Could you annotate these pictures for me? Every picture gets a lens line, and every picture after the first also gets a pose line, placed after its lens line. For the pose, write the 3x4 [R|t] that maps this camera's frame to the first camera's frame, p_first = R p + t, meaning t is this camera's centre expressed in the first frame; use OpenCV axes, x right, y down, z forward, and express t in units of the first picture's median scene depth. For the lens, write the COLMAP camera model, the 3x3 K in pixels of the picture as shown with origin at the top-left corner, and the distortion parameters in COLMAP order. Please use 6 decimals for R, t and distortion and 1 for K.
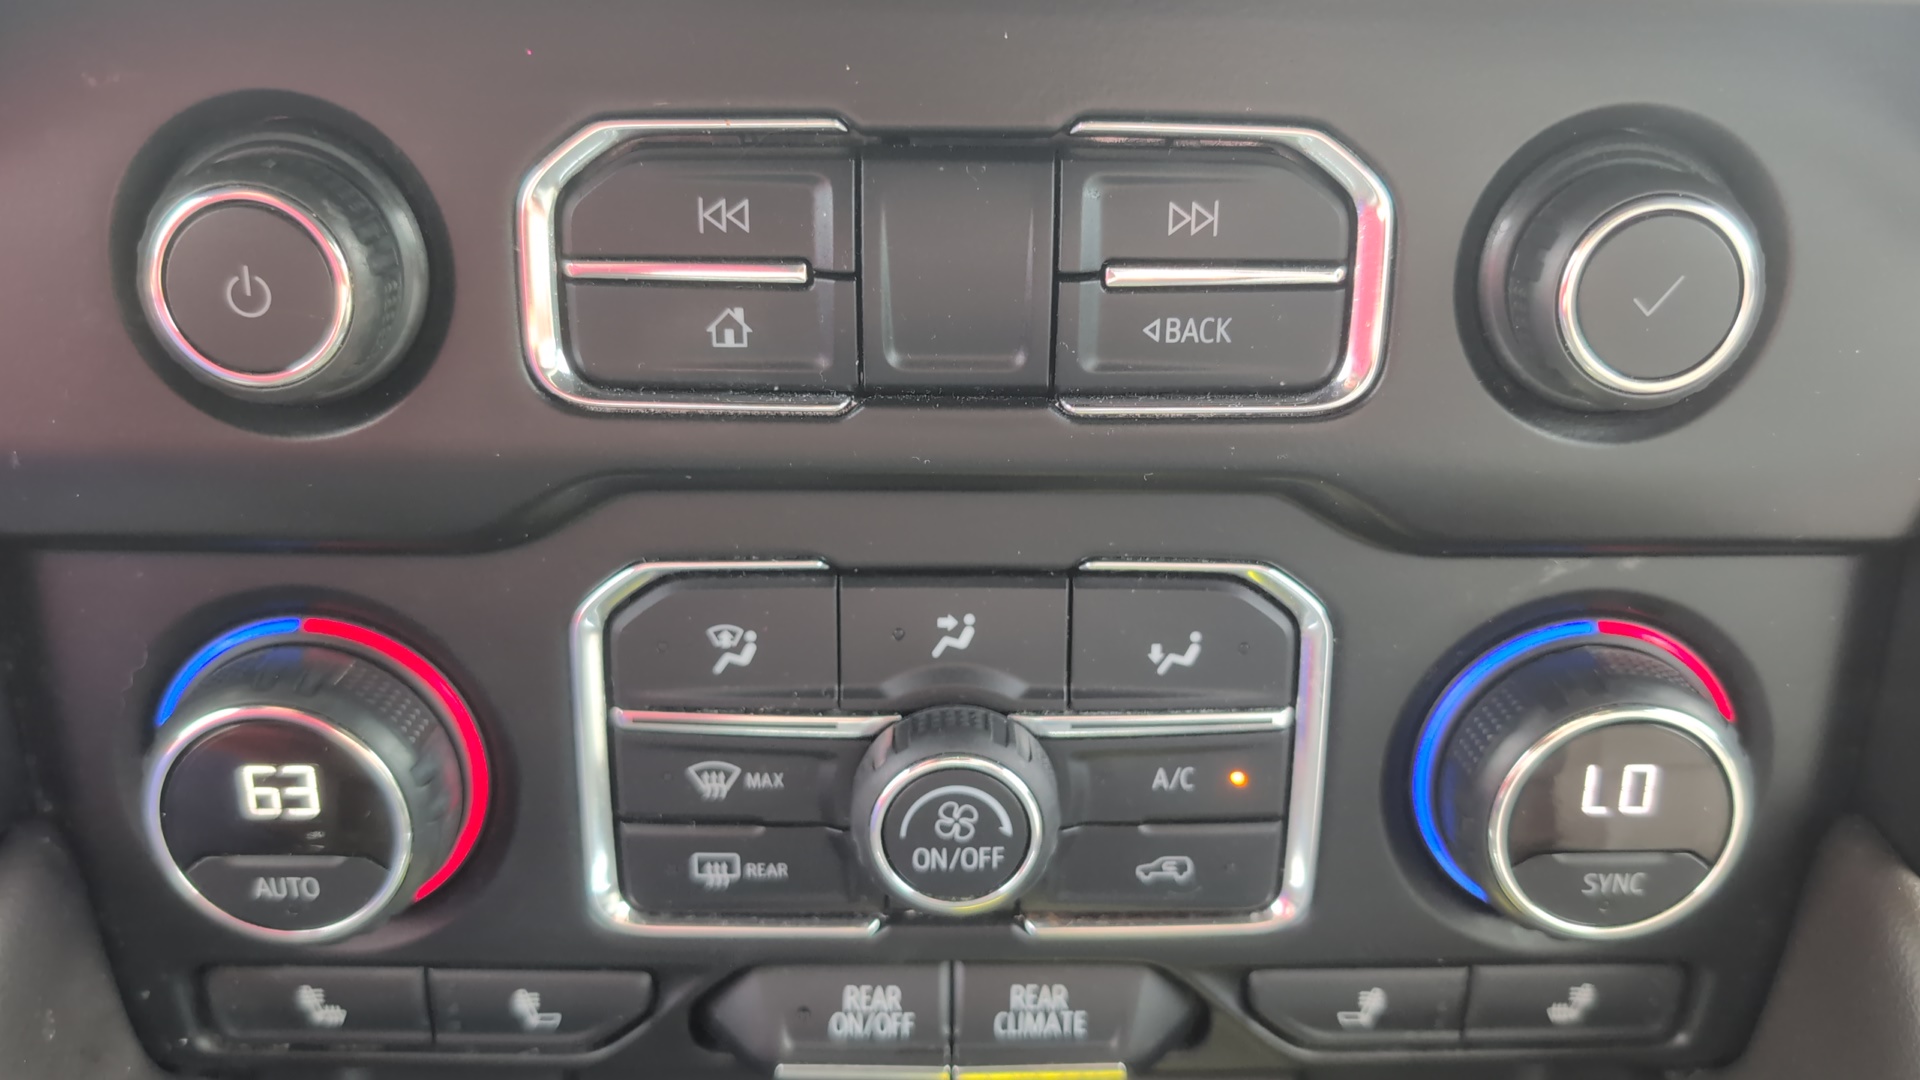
lens RADIAL K [[1627.9, 0, 960.0], [0, 1627.9, 540.0], [0, 0, 1]] dist [-0.002557, 0.004452]
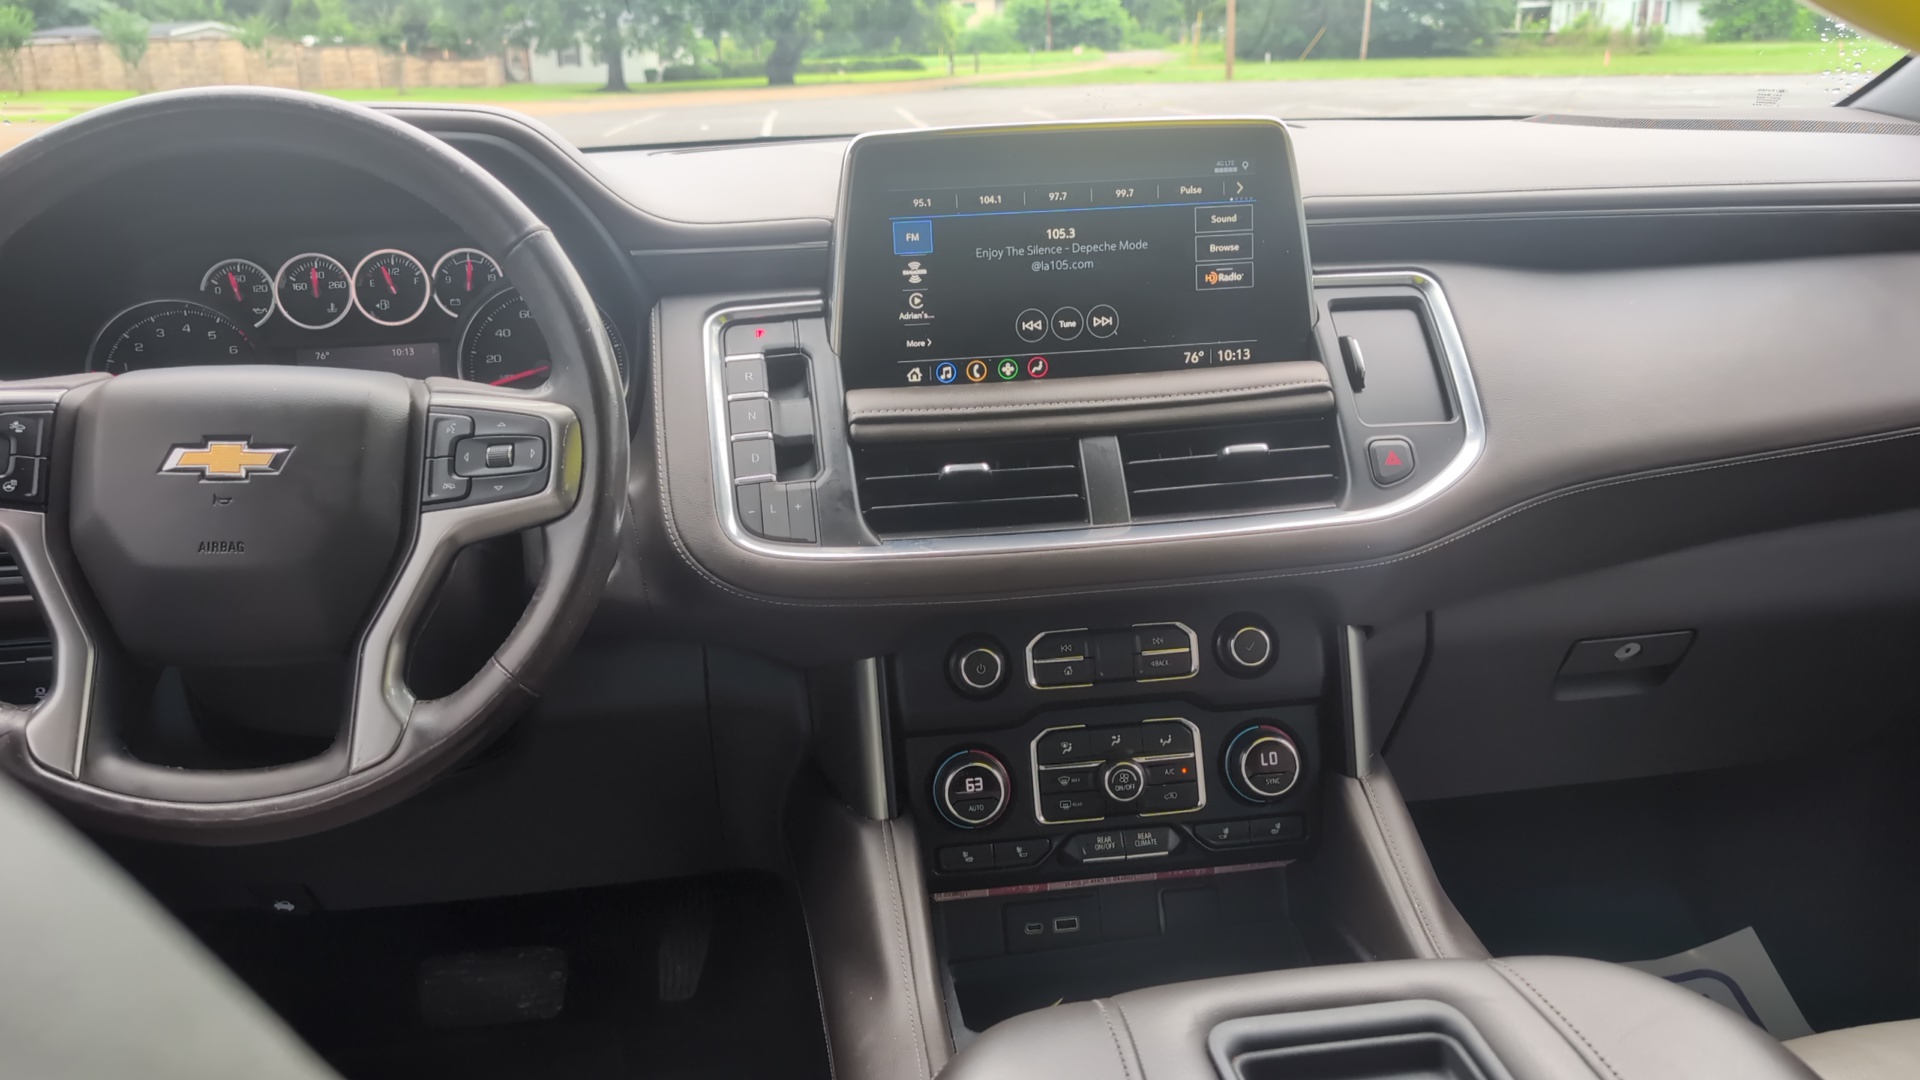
lens RADIAL K [[1611.9, 0, 960.0], [0, 1611.9, 540.0], [0, 0, 1]] dist [0.073206, -0.164076]
pose [[0.991504, -0.086511, 0.097138, -0.797161], [0.113736, 0.938959, -0.324684, 0.918235], [-0.063119, 0.332973, 0.940821, -3.253271]]
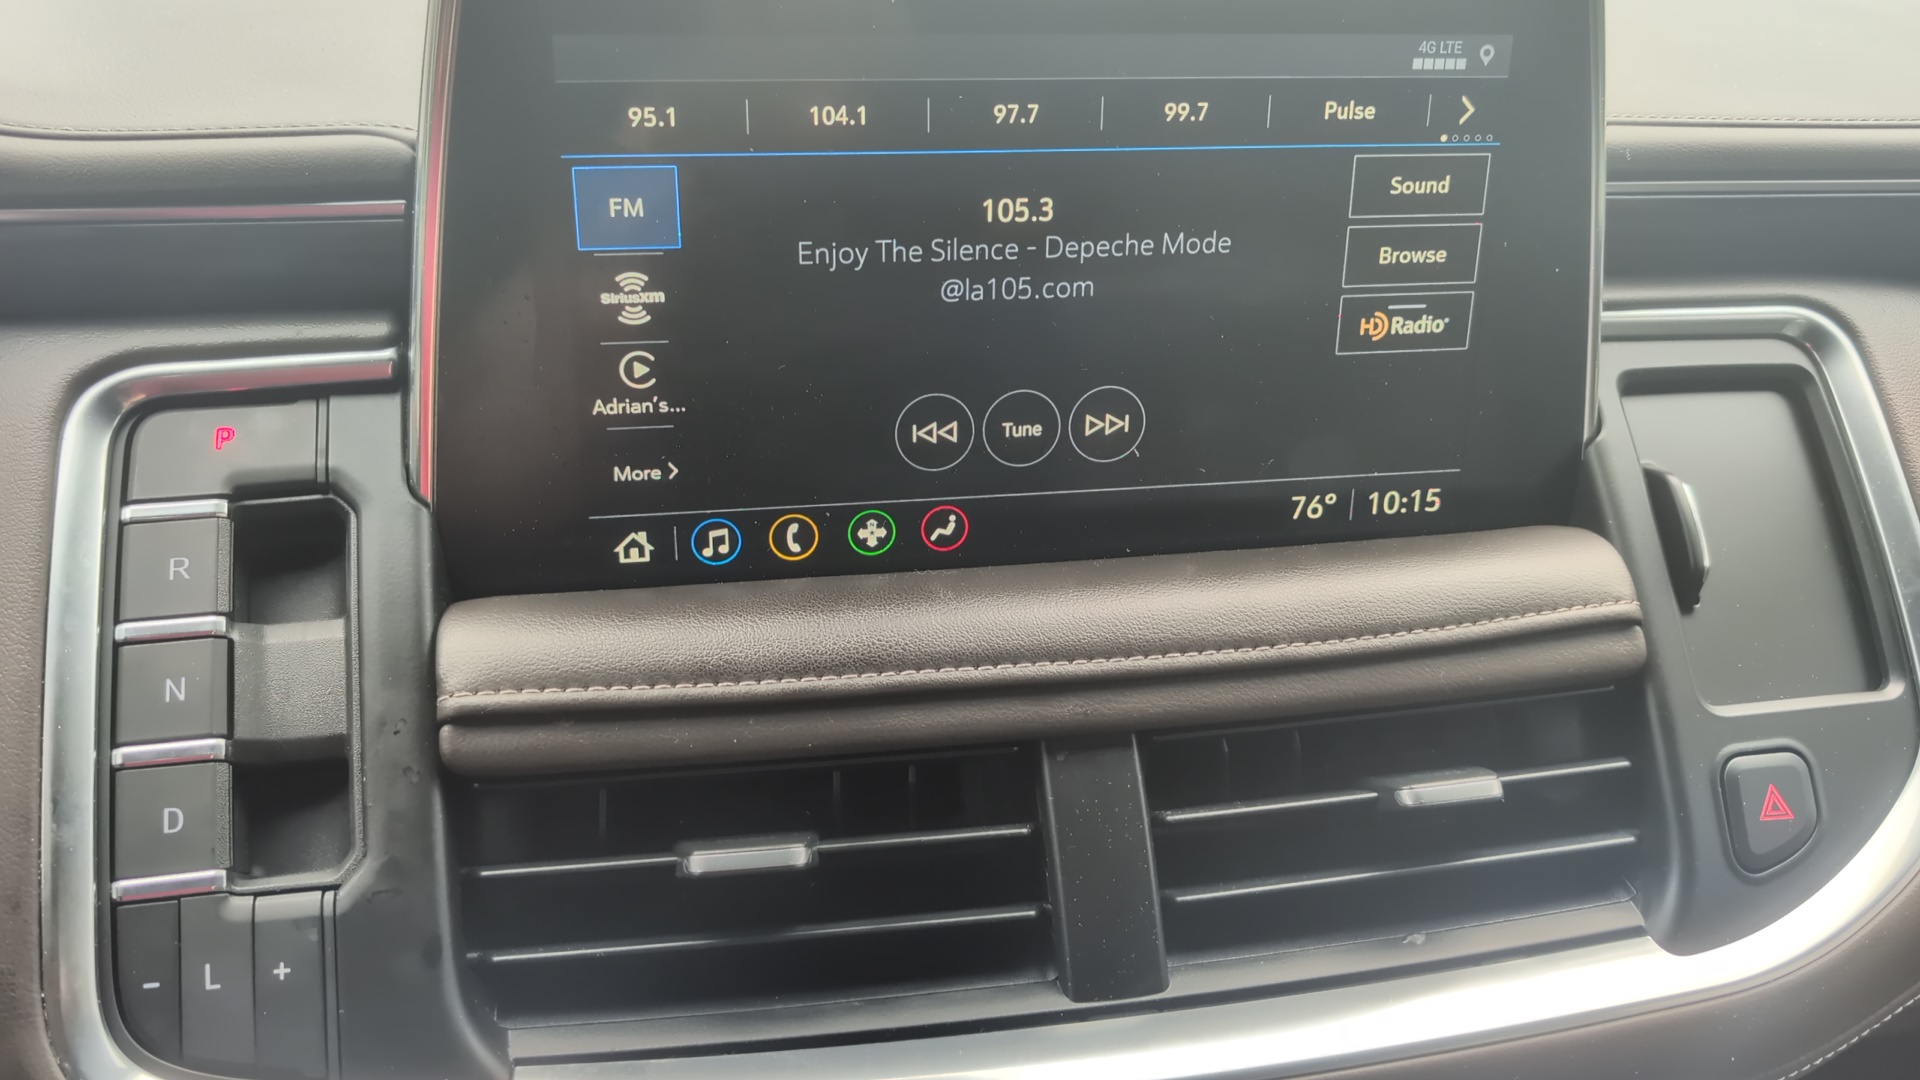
lens RADIAL K [[1644.9, 0, 960.0], [0, 1644.9, 540.0], [0, 0, 1]] dist [0.001457, -0.006892]
pose [[0.983748, -0.070640, 0.165078, -0.394813], [0.096612, 0.983176, -0.155018, -0.665414], [-0.151350, 0.168447, 0.974022, -1.019366]]
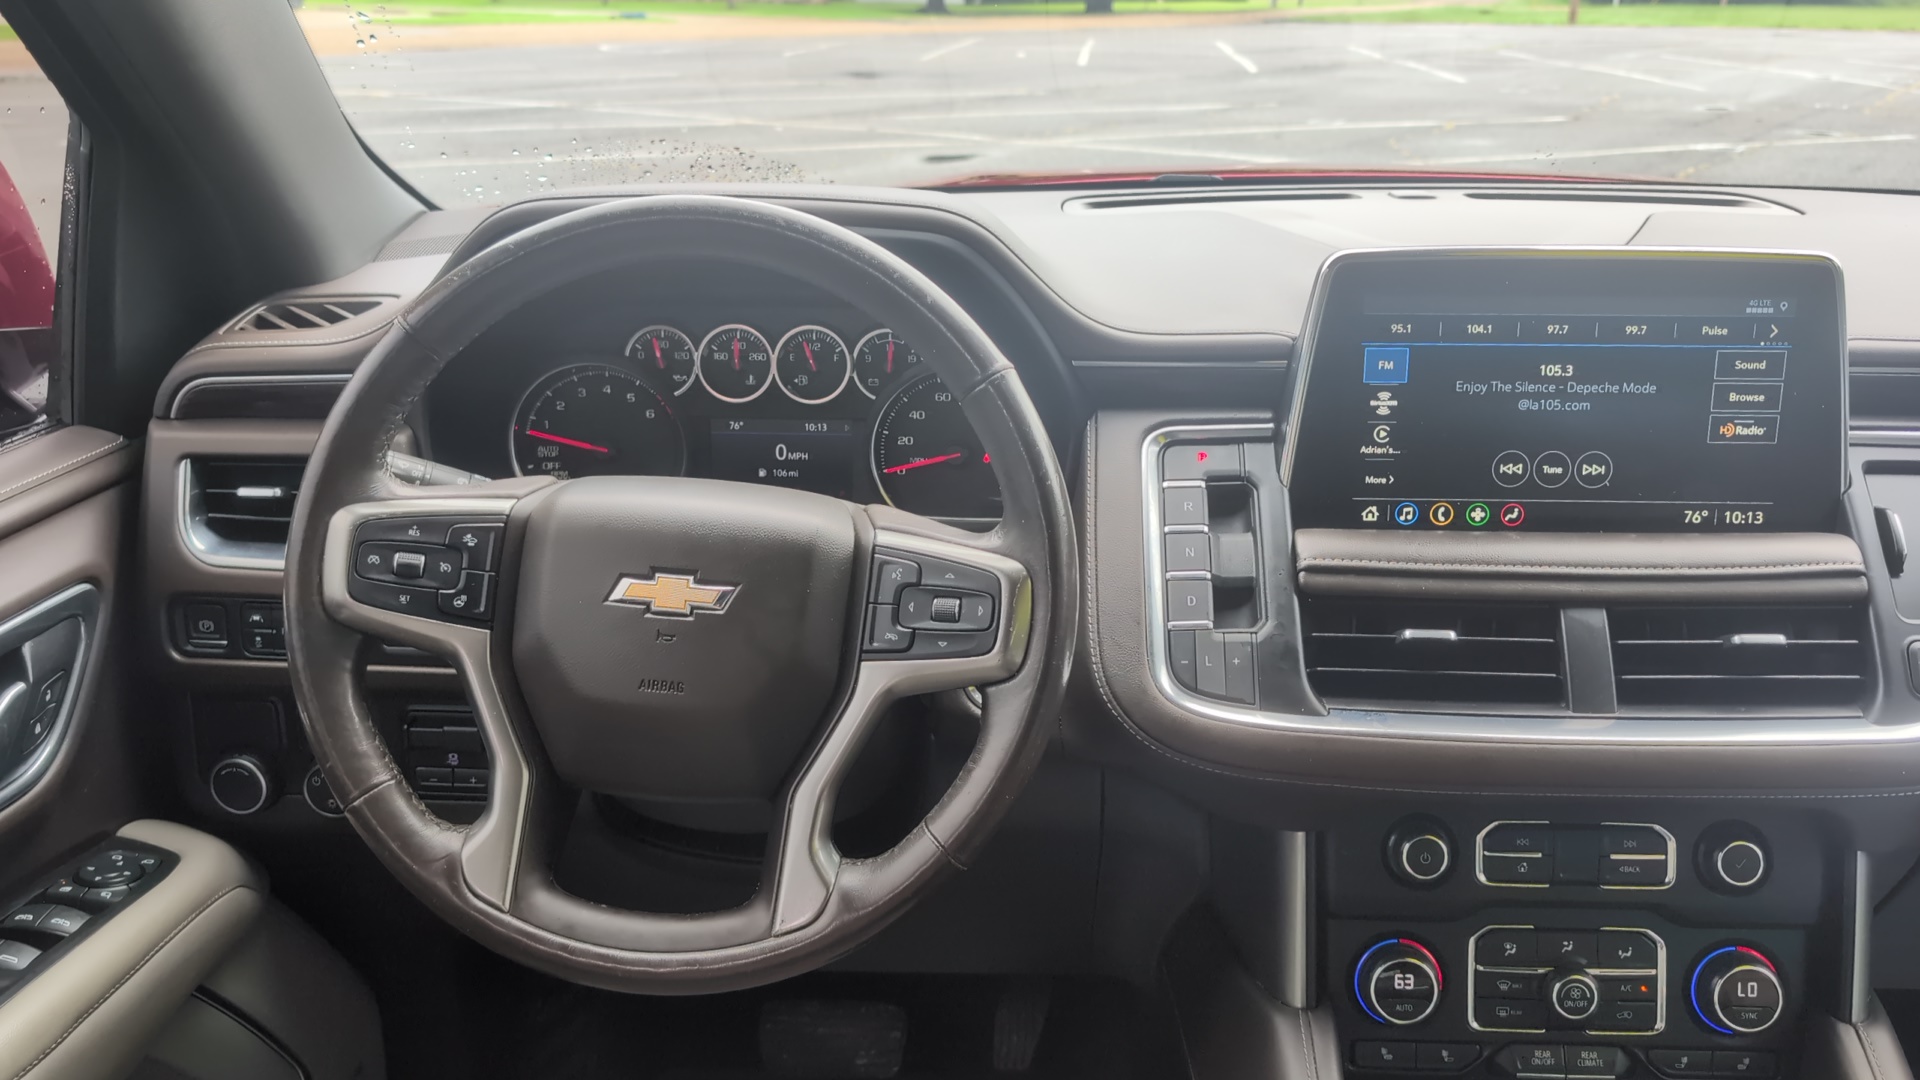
lens RADIAL K [[1627.9, 0, 960.0], [0, 1627.9, 540.0], [0, 0, 1]] dist [-0.002557, 0.004452]
pose [[0.997386, -0.001792, -0.072242, -1.176363], [-0.019599, 0.955519, -0.294277, 0.304760], [0.069556, 0.294924, 0.952986, -3.120845]]
